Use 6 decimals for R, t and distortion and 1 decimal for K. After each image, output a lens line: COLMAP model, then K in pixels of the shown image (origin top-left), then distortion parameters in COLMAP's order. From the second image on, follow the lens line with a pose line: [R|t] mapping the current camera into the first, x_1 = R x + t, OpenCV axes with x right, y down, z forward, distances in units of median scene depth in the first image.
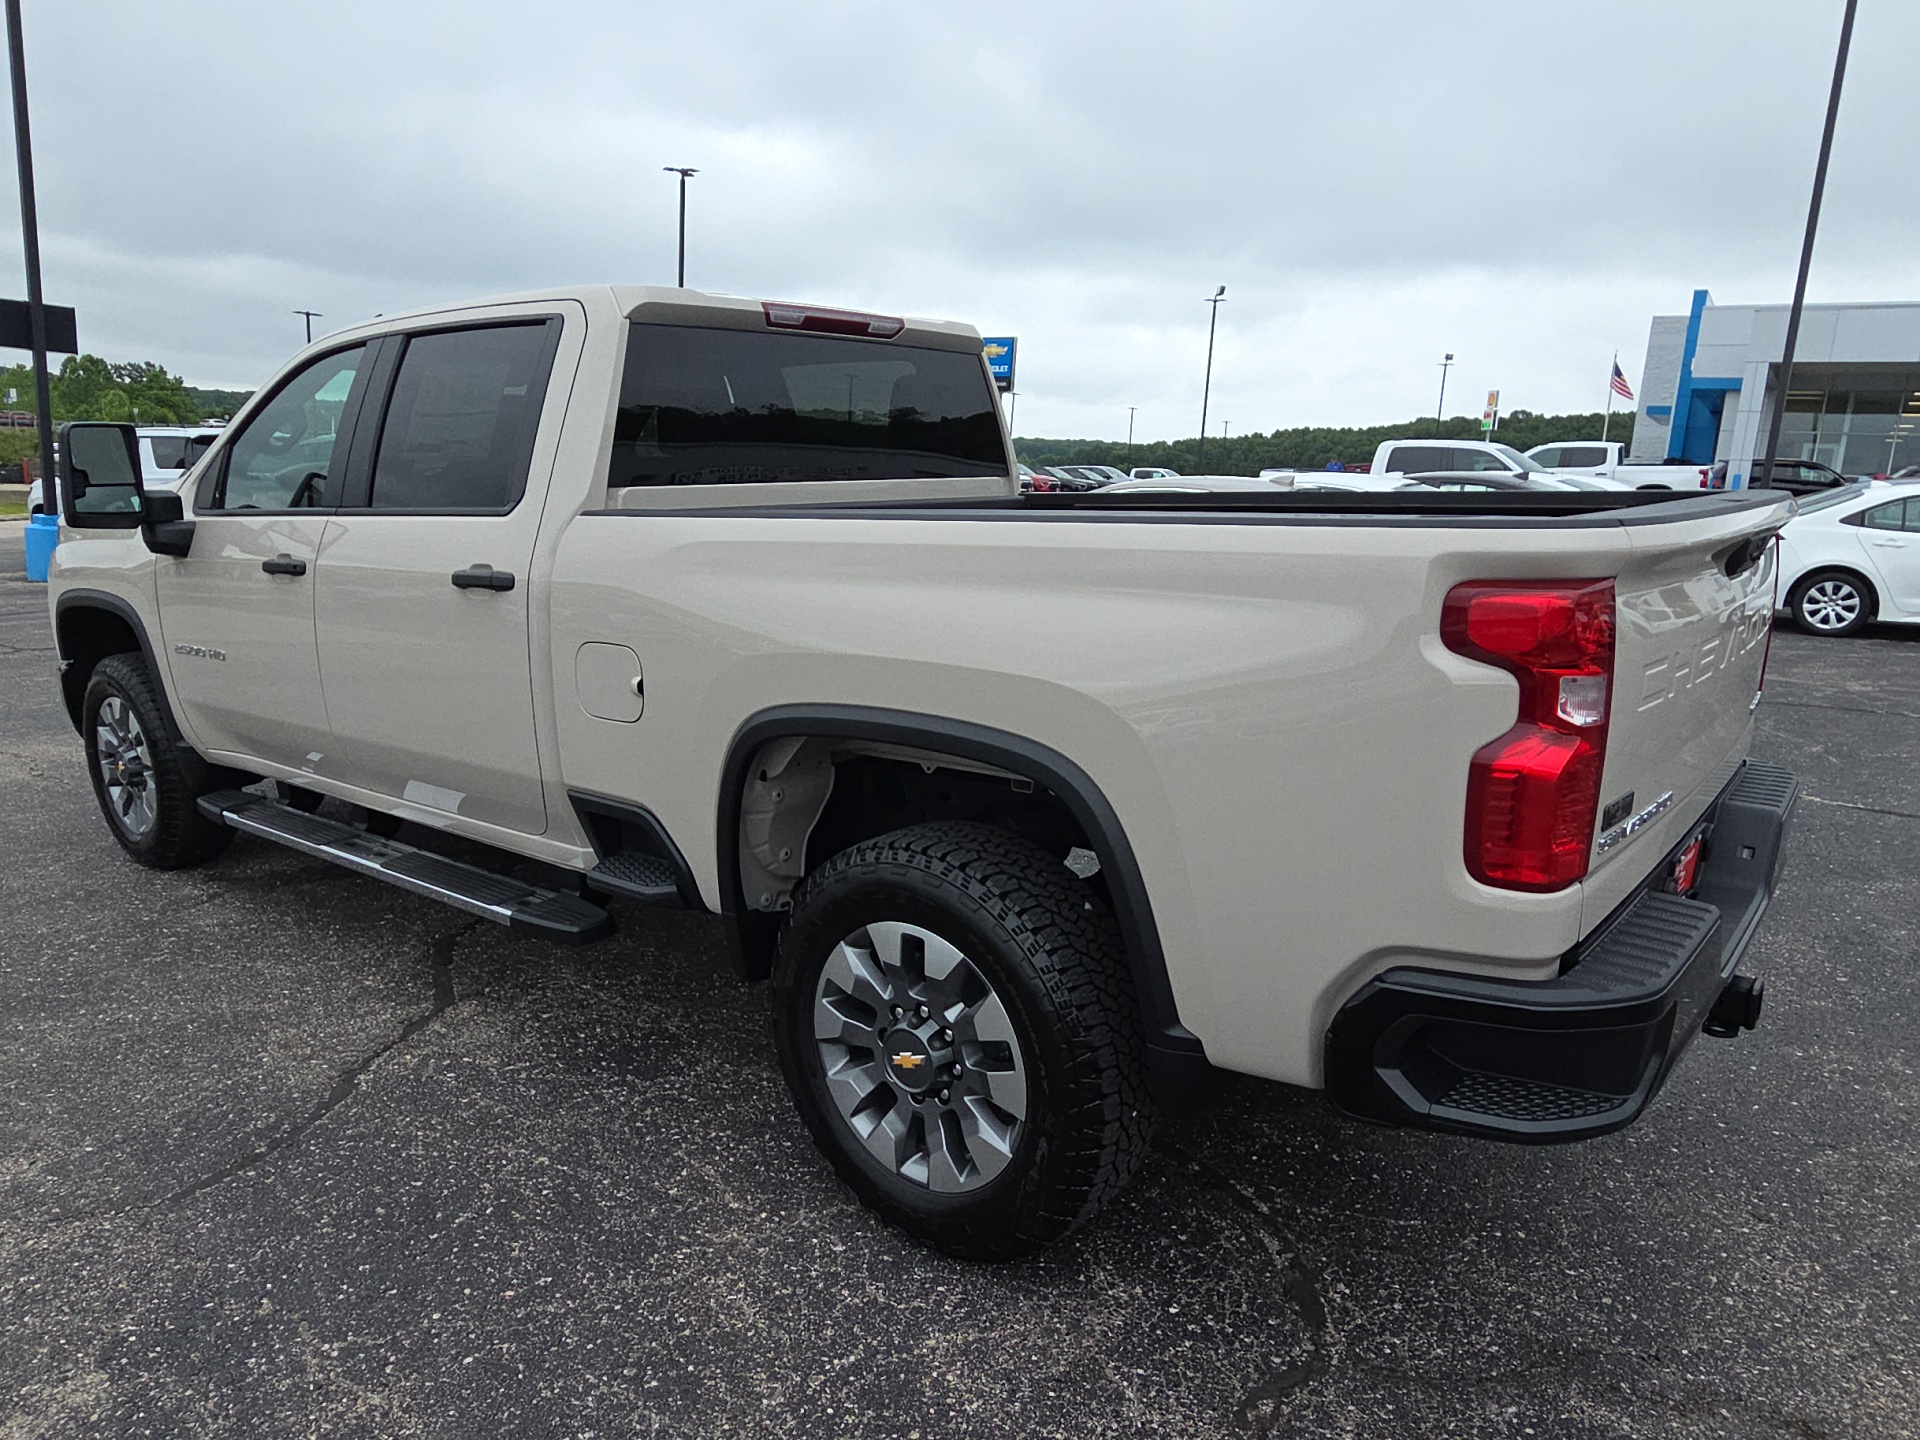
lens RADIAL K [[1287.3, 0, 969.5], [0, 1287.3, 722.2], [0, 0, 1]] dist [-0.011304, 0.010756]
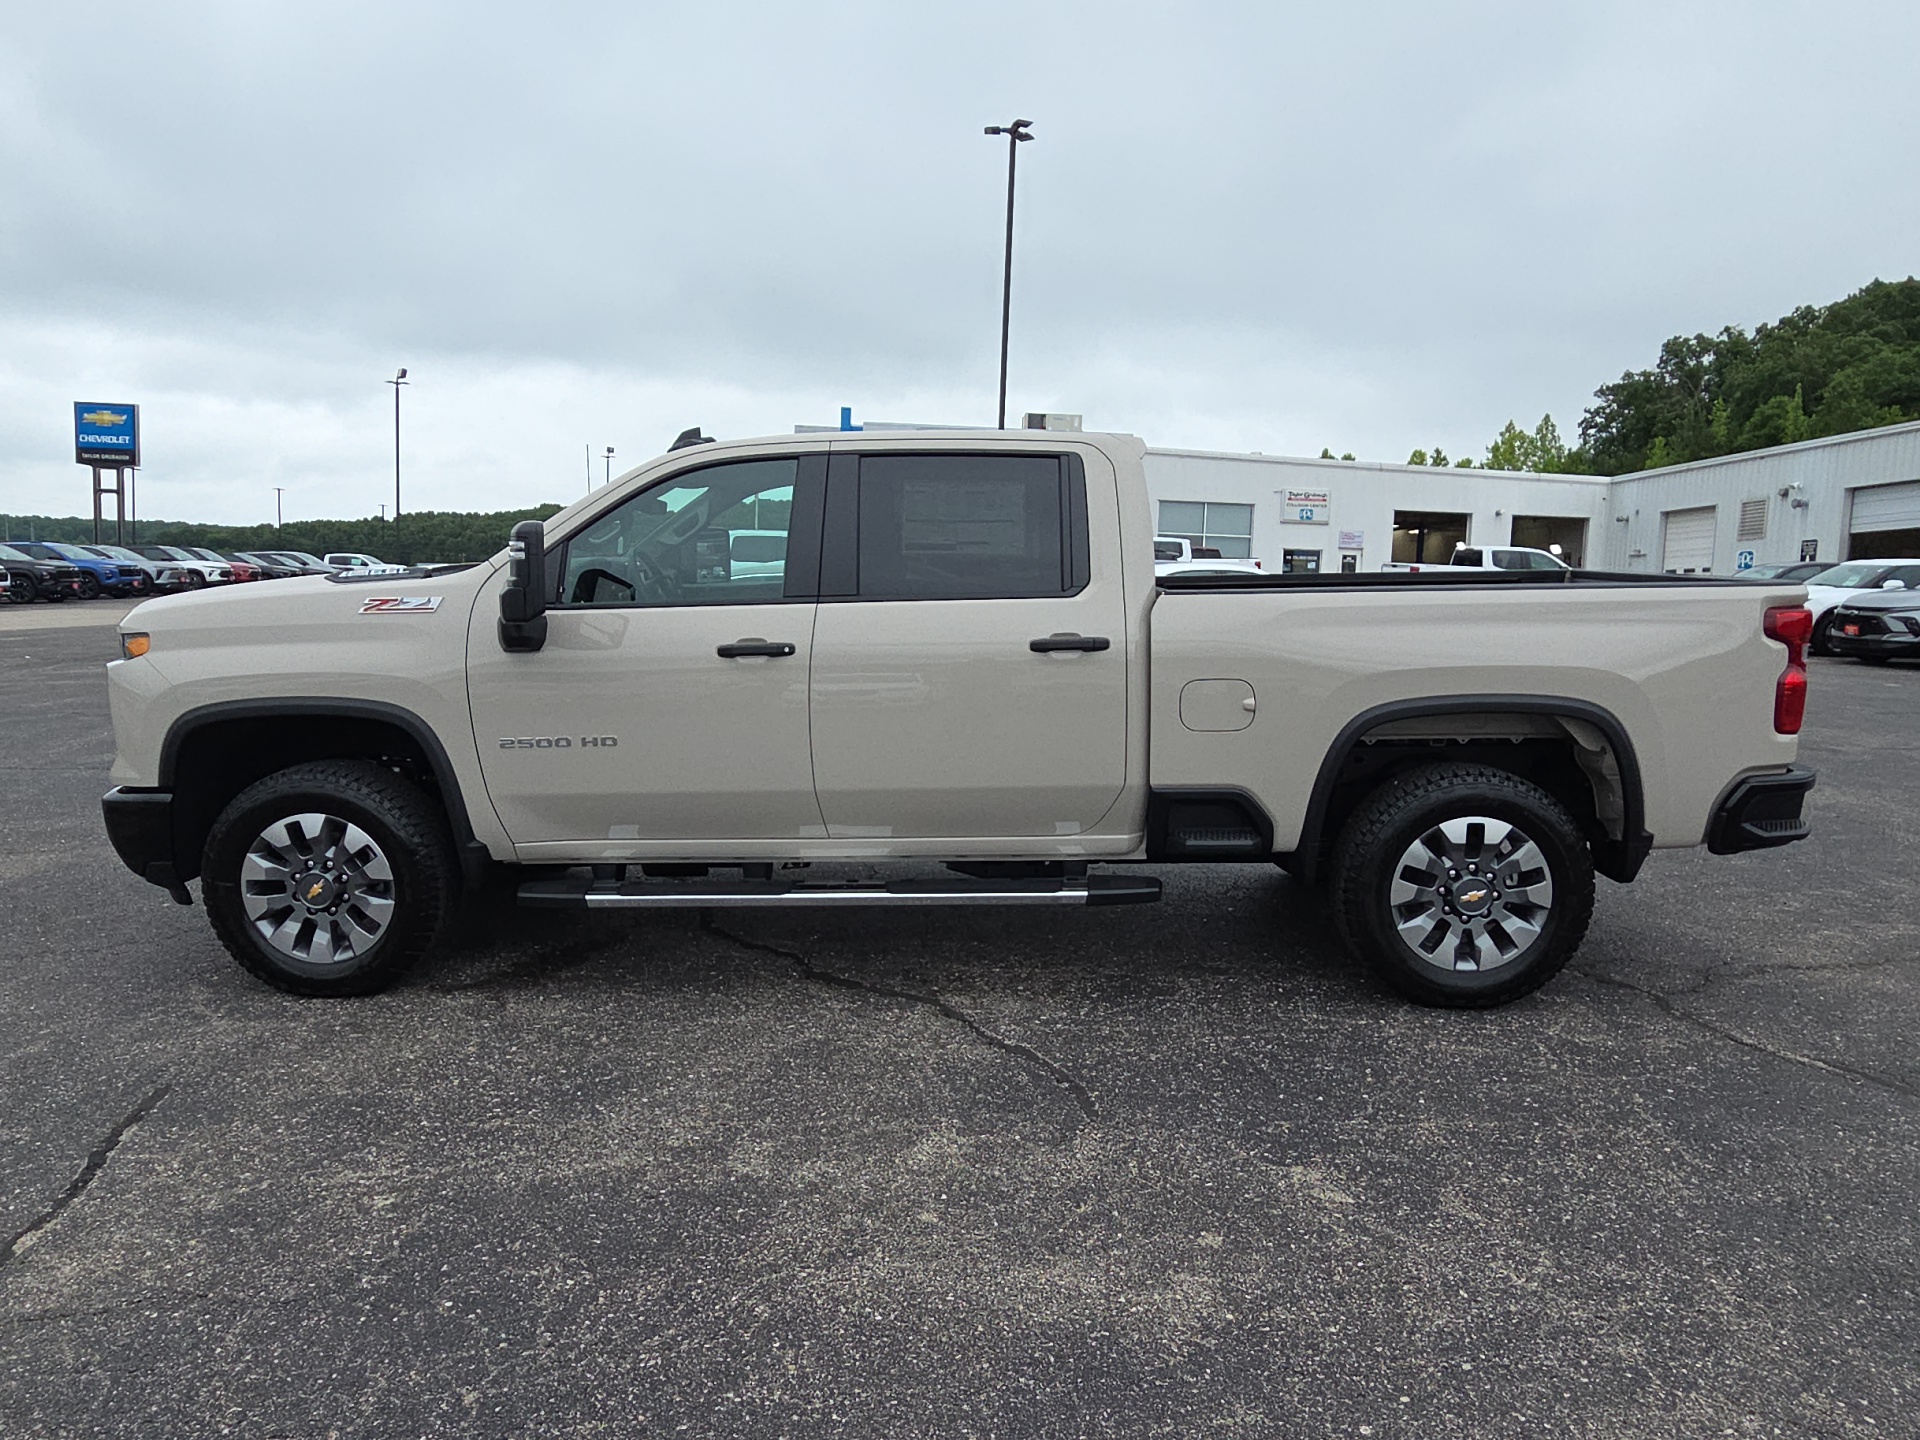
lens RADIAL K [[1285.9, 0, 937.8], [0, 1285.9, 726.6], [0, 0, 1]] dist [0.007388, -0.002151]
pose [[0.795836, -0.082525, 0.599863, -1.106980], [0.118594, 0.992726, -0.020766, -0.011713], [-0.593786, 0.087666, 0.799833, 0.004113]]
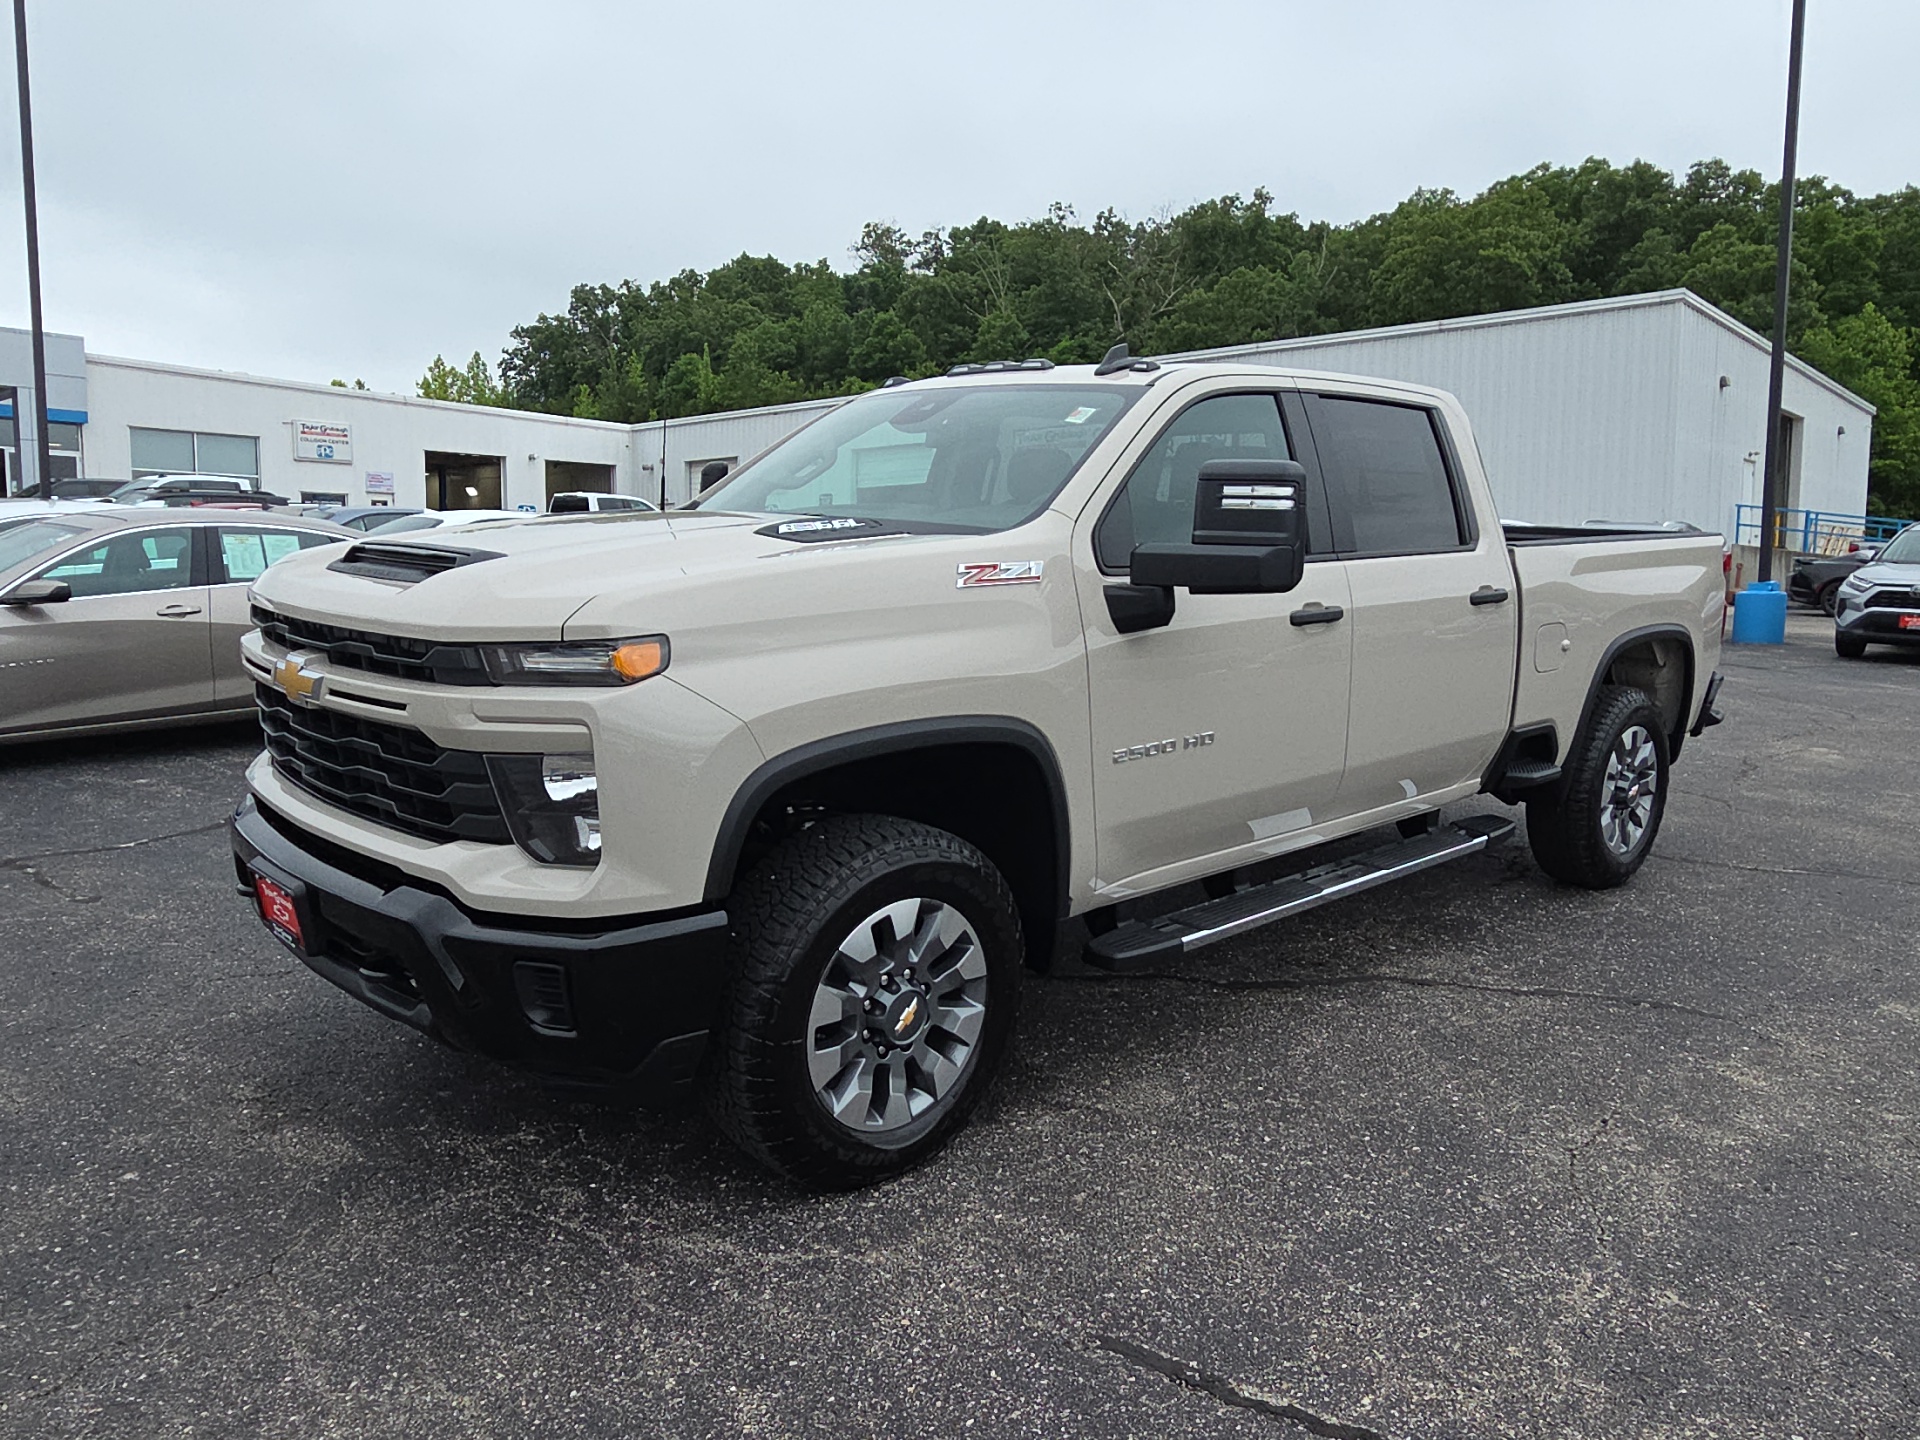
lens RADIAL K [[1423.5, 0, 964.0], [0, 1423.5, 712.5], [0, 0, 1]] dist [0.001806, 0.001255]
pose [[0.144757, -0.142861, 0.979100, -1.670790], [0.181108, 0.976631, 0.115724, -0.226291], [-0.972751, 0.160571, 0.167248, 1.105555]]
